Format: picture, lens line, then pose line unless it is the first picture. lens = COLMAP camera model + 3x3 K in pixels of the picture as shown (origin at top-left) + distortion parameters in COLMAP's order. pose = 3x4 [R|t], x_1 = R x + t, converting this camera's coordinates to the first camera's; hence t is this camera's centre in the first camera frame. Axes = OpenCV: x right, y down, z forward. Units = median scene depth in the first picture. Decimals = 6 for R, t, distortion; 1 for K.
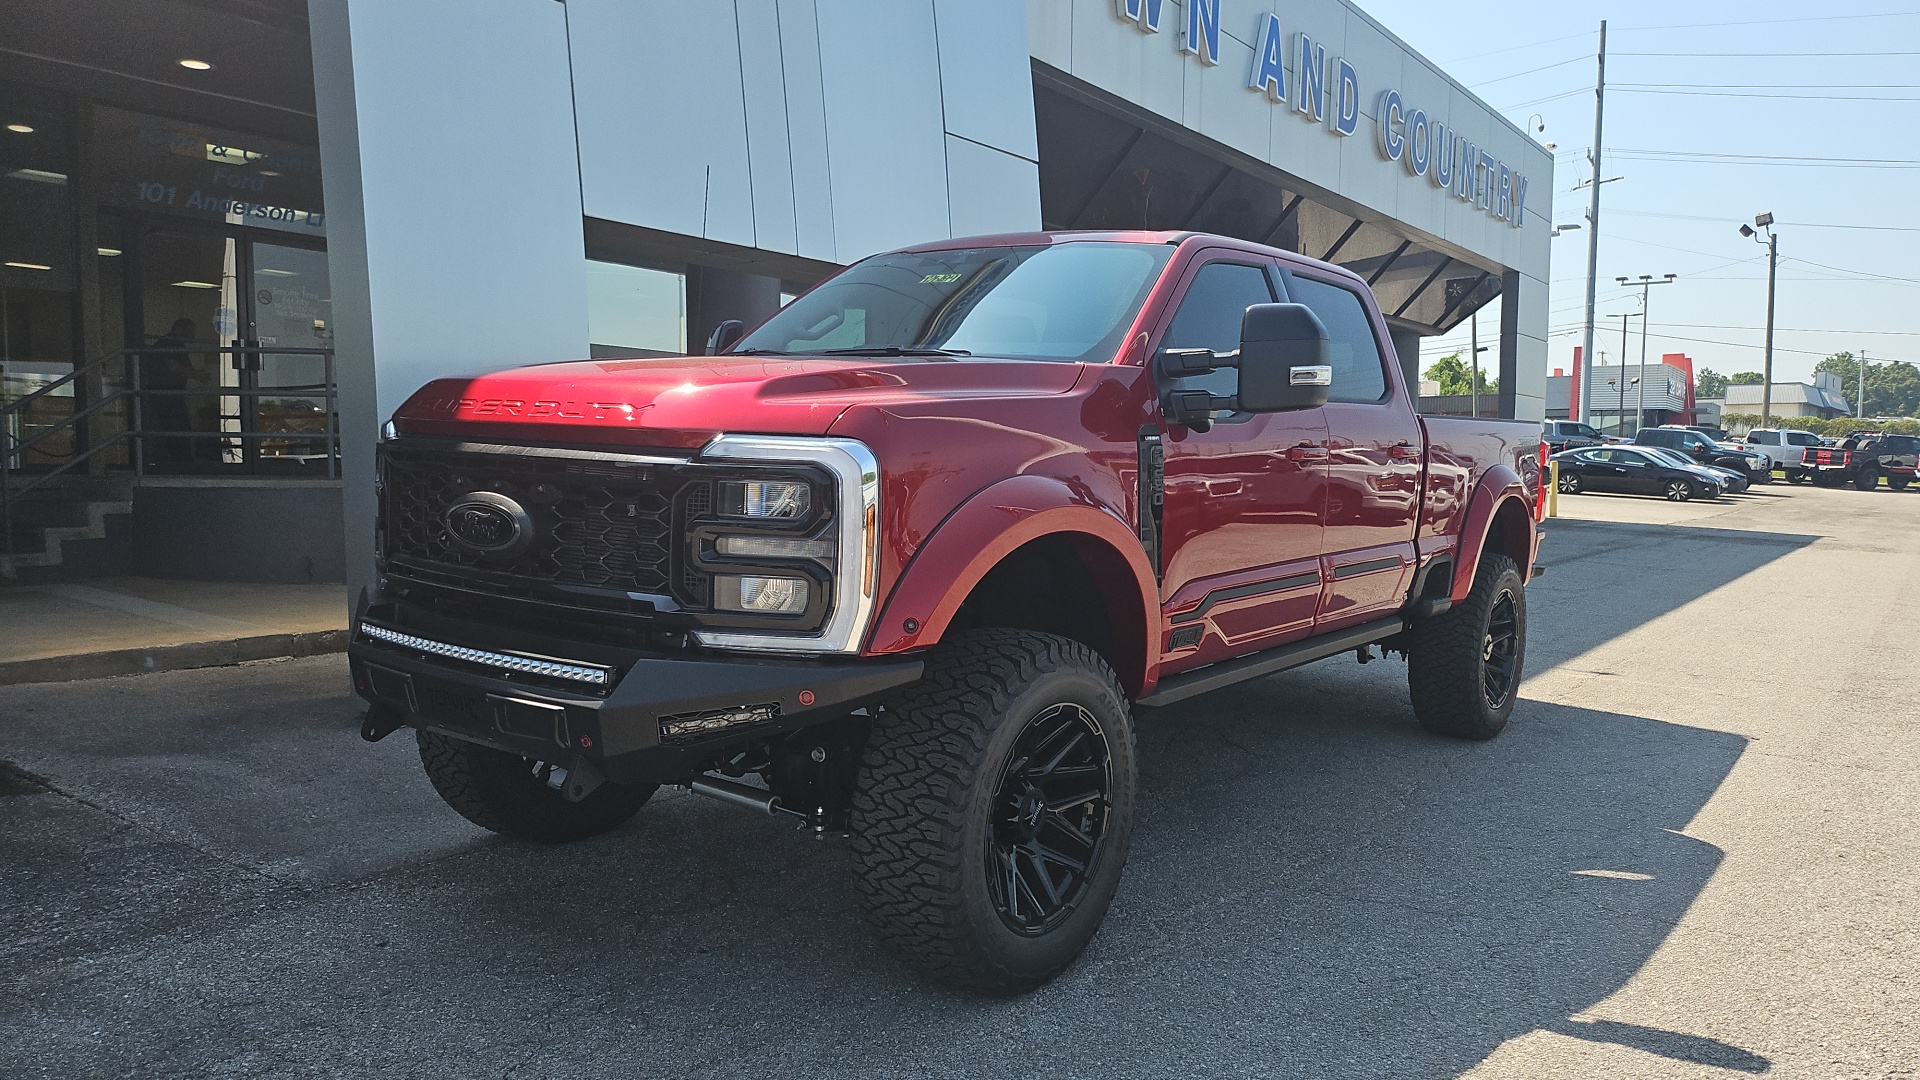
lens RADIAL K [[1351.6, 0, 971.8], [0, 1351.6, 538.9], [0, 0, 1]] dist [0.085347, -0.109436]
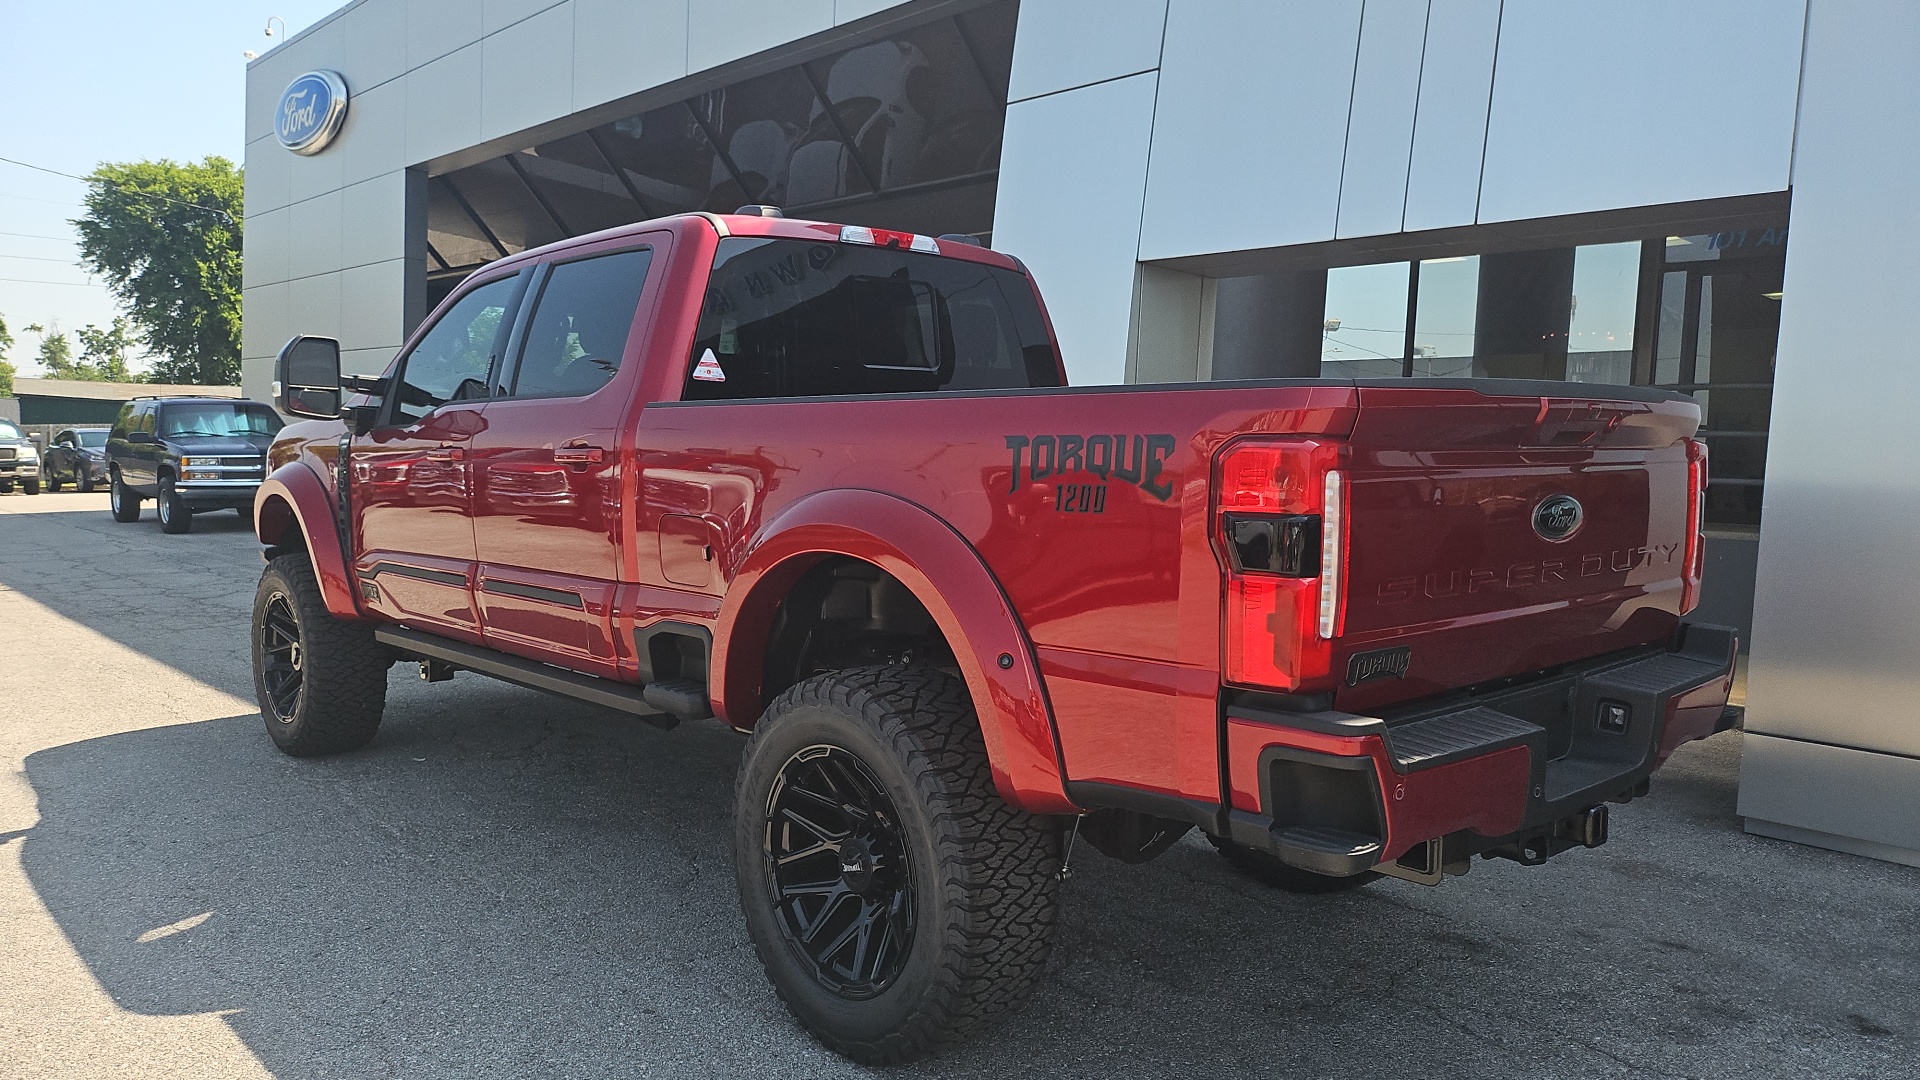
lens RADIAL K [[1351.6, 0, 971.8], [0, 1351.6, 538.9], [0, 0, 1]] dist [0.085347, -0.109436]
pose [[-0.173790, 0.042133, -0.983881, 1.530341], [-0.096080, 0.993592, 0.059520, -0.125418], [0.980085, 0.104875, -0.168628, 2.012392]]
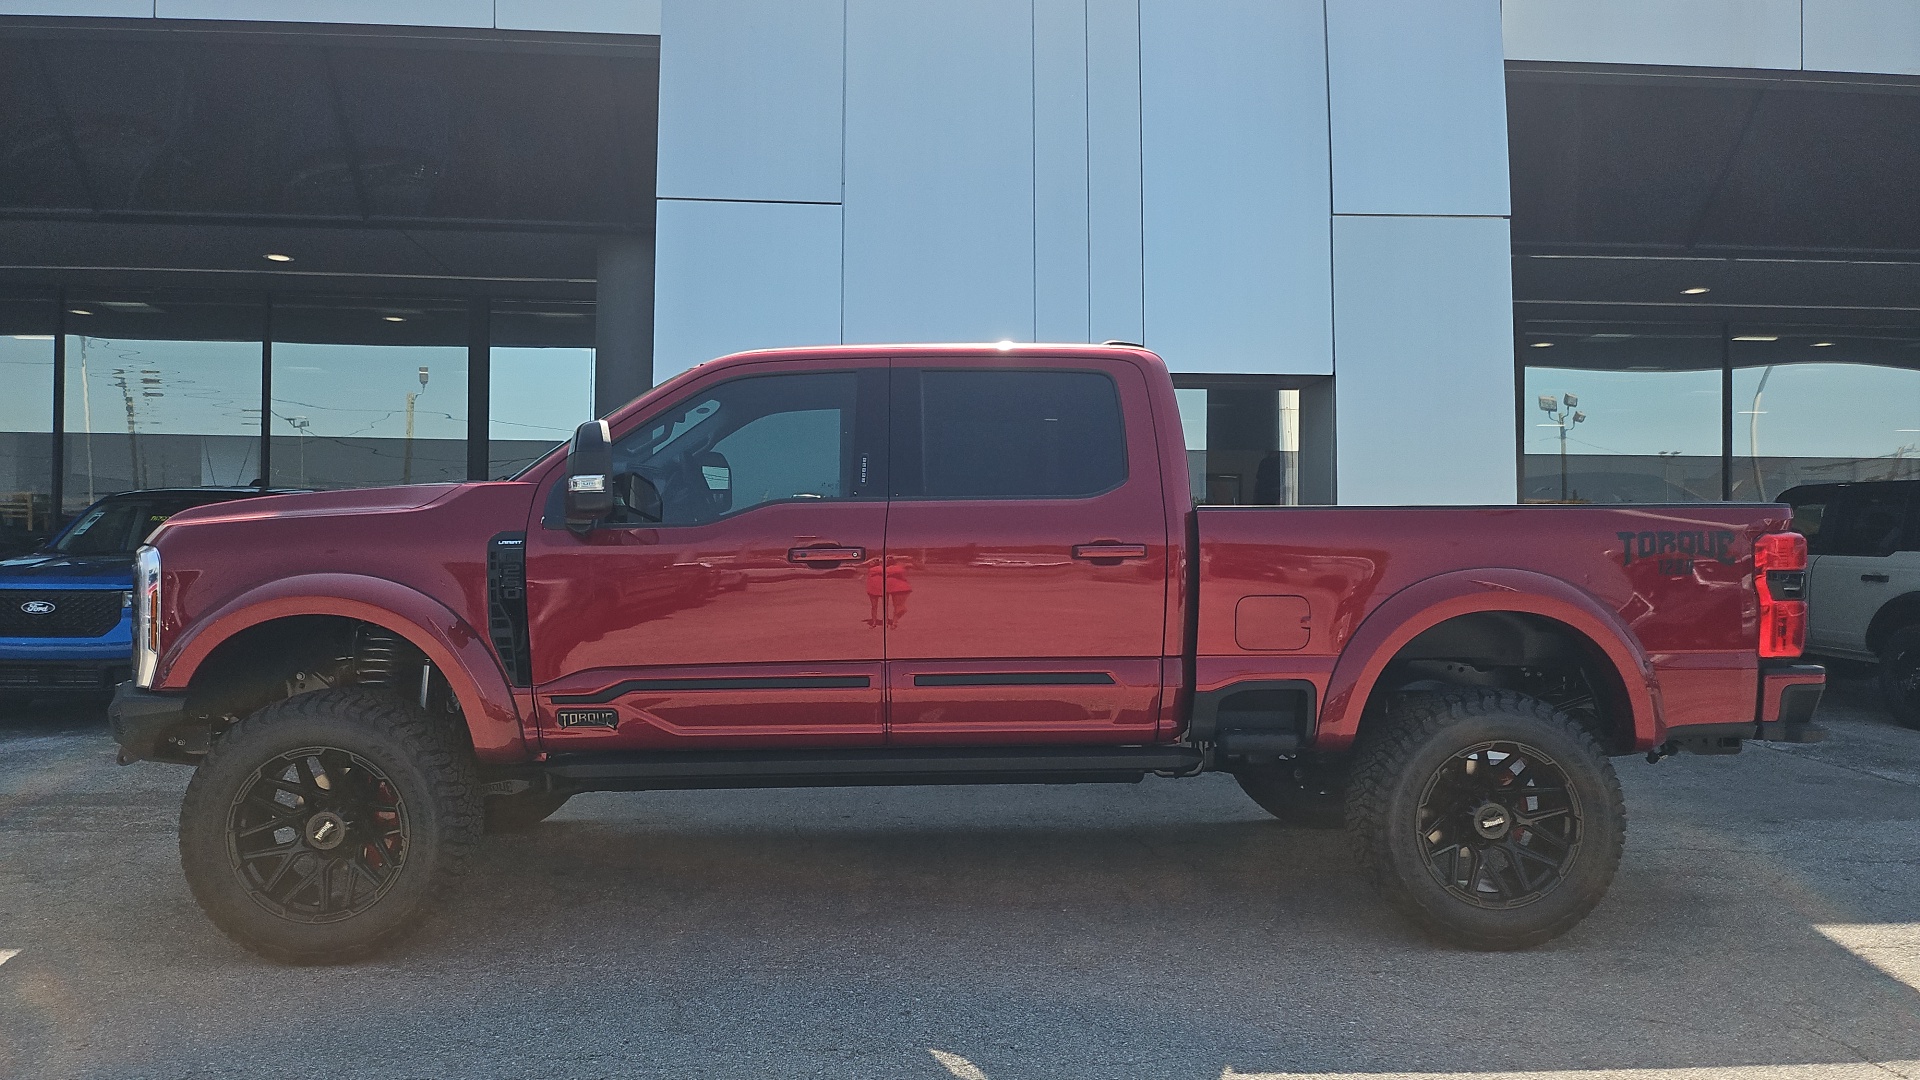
lens RADIAL K [[1351.6, 0, 971.8], [0, 1351.6, 538.9], [0, 0, 1]] dist [0.085347, -0.109436]
pose [[0.642767, -0.014441, -0.765926, 1.376377], [-0.045740, 0.997315, -0.057189, -0.029337], [0.764695, 0.071793, 0.640380, 0.573227]]
